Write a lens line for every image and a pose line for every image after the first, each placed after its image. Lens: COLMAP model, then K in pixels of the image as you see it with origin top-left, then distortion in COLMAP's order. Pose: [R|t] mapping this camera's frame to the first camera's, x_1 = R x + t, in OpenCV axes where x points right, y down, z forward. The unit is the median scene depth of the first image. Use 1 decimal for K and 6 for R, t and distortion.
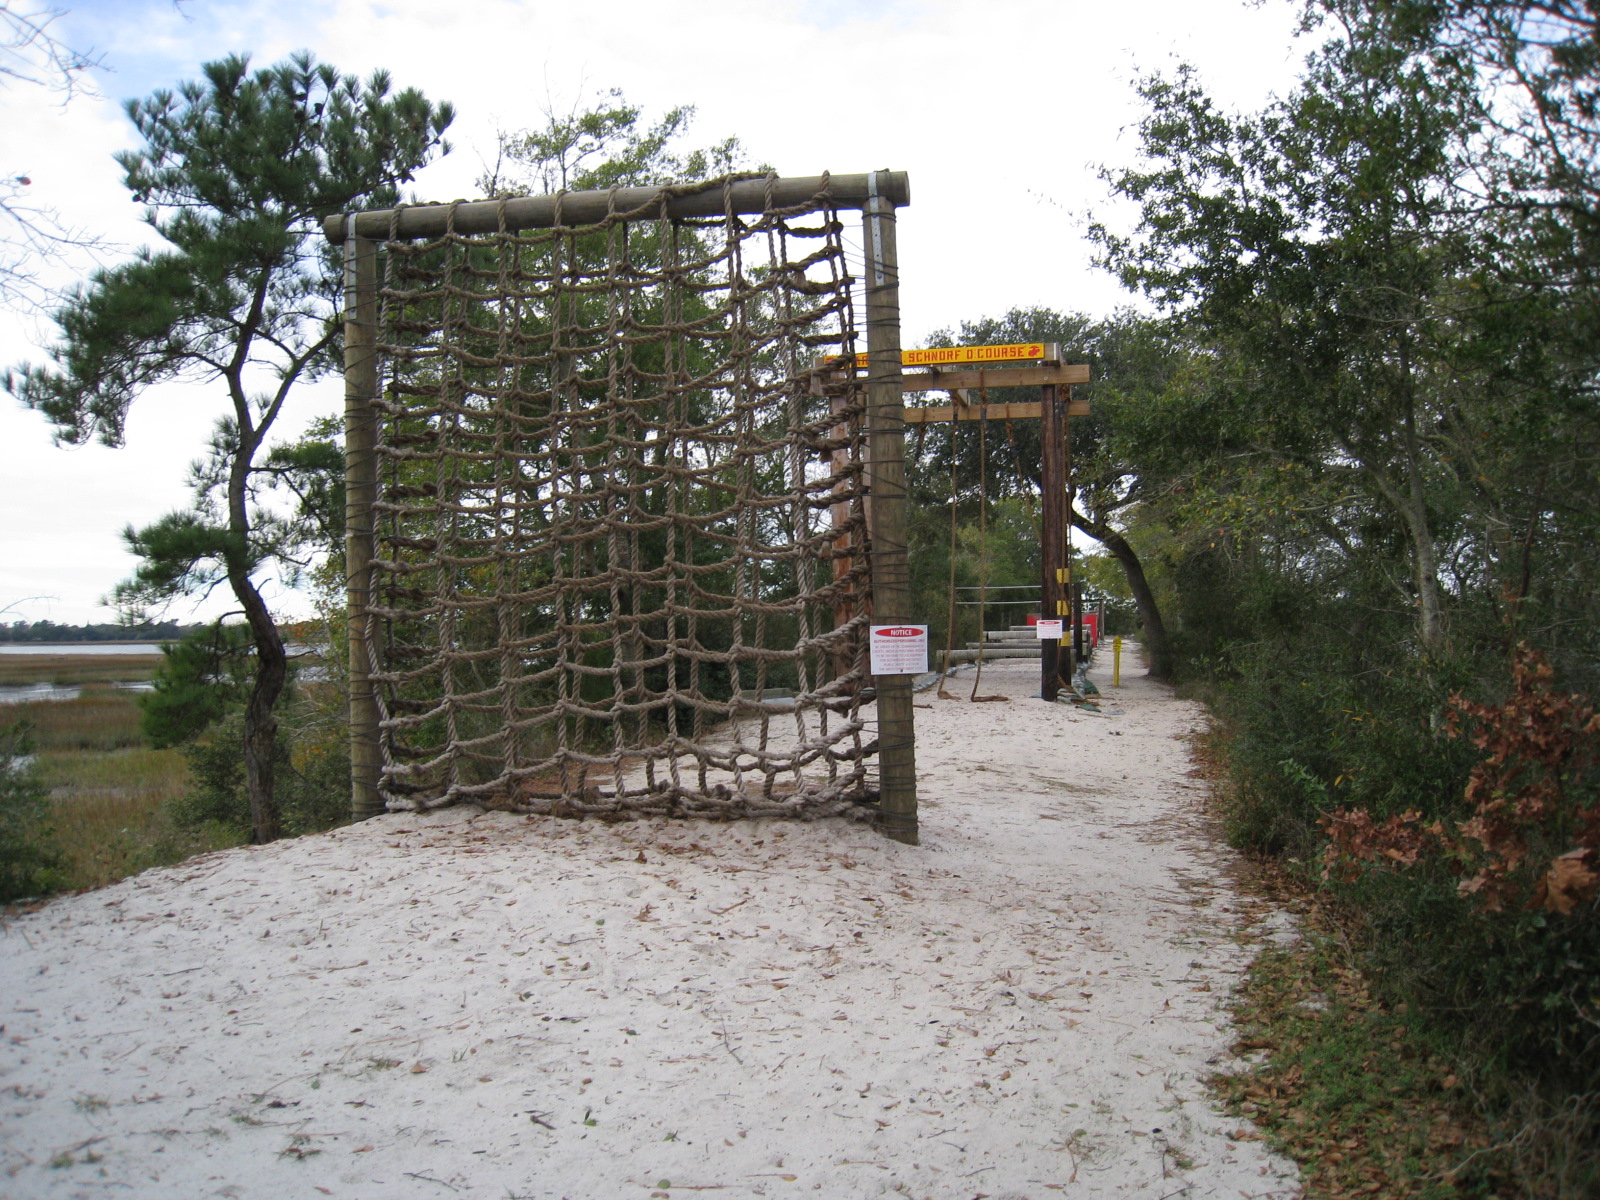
lens RADIAL K [[1309.9, 0, 800.0], [0, 1309.9, 600.0], [0, 0, 1]] dist [-0.173781, 0.136933]
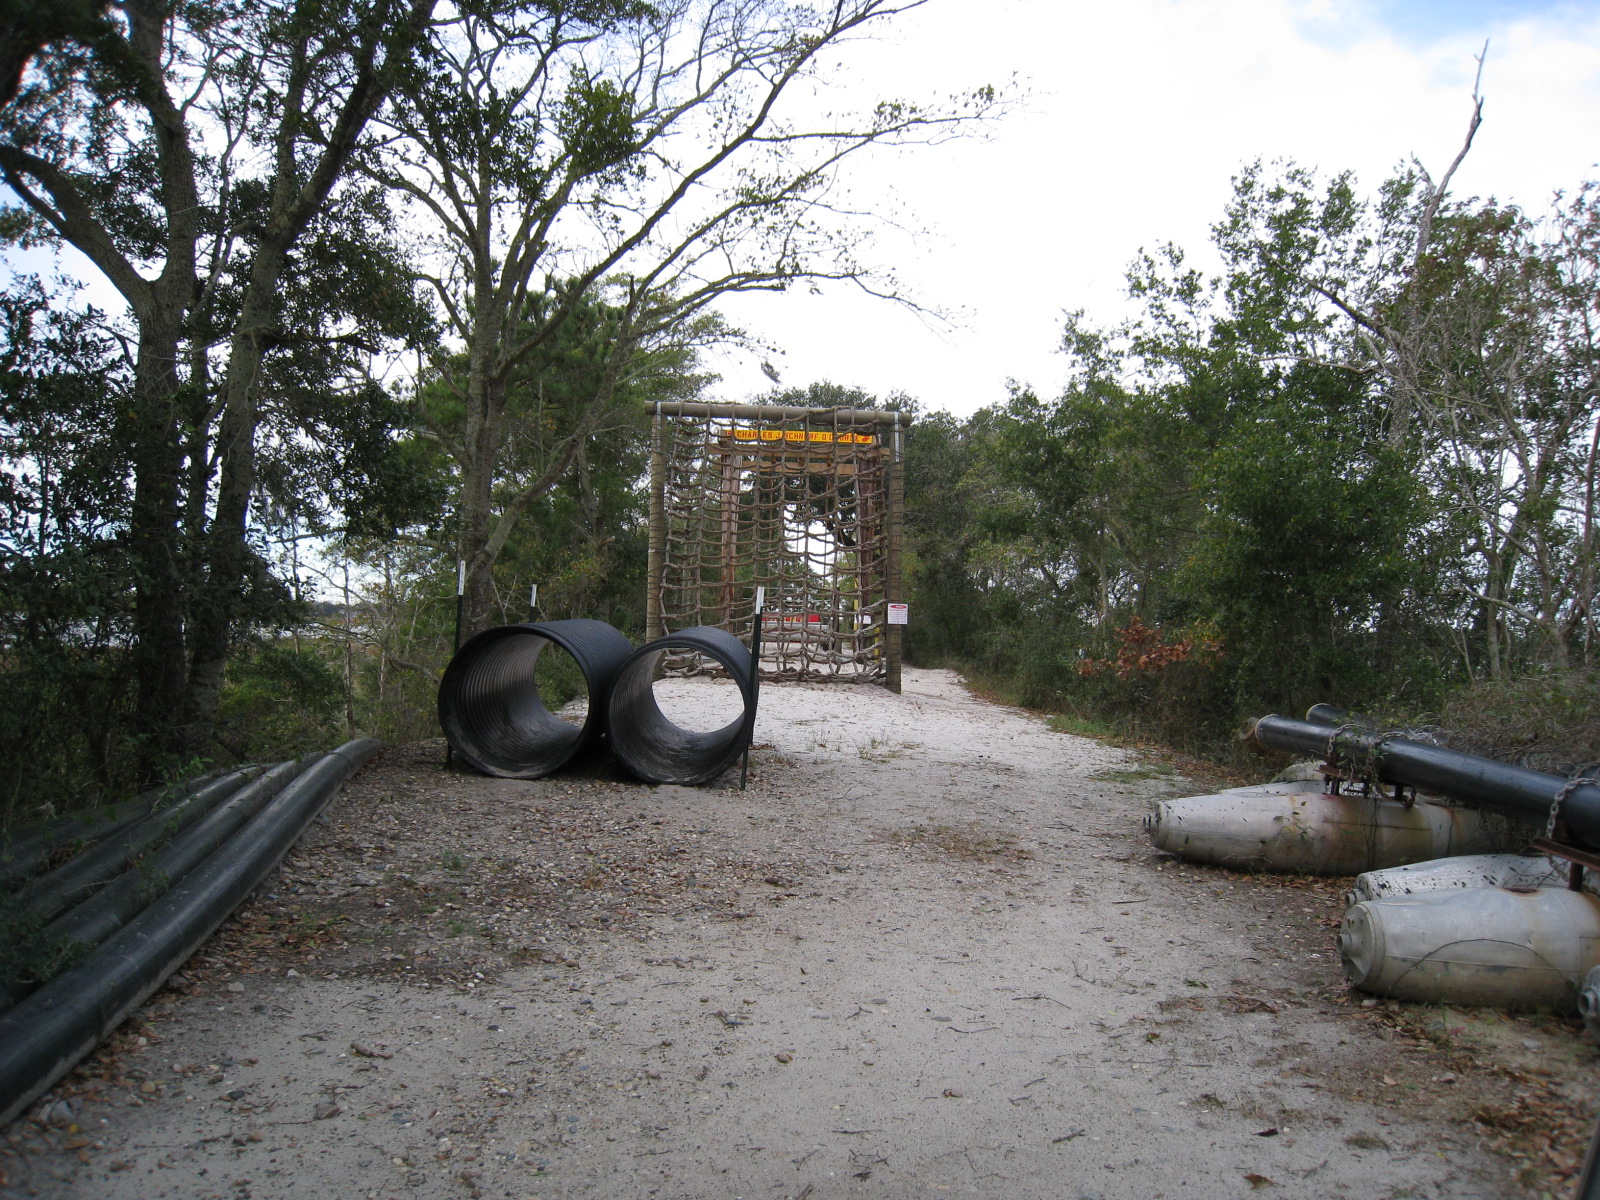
lens RADIAL K [[1309.9, 0, 800.0], [0, 1309.9, 600.0], [0, 0, 1]] dist [-0.173781, 0.136933]
pose [[0.968961, 0.050617, 0.241977, -0.653118], [-0.051389, 0.998674, -0.003127, 0.027654], [-0.241814, -0.009405, 0.970277, -1.235319]]
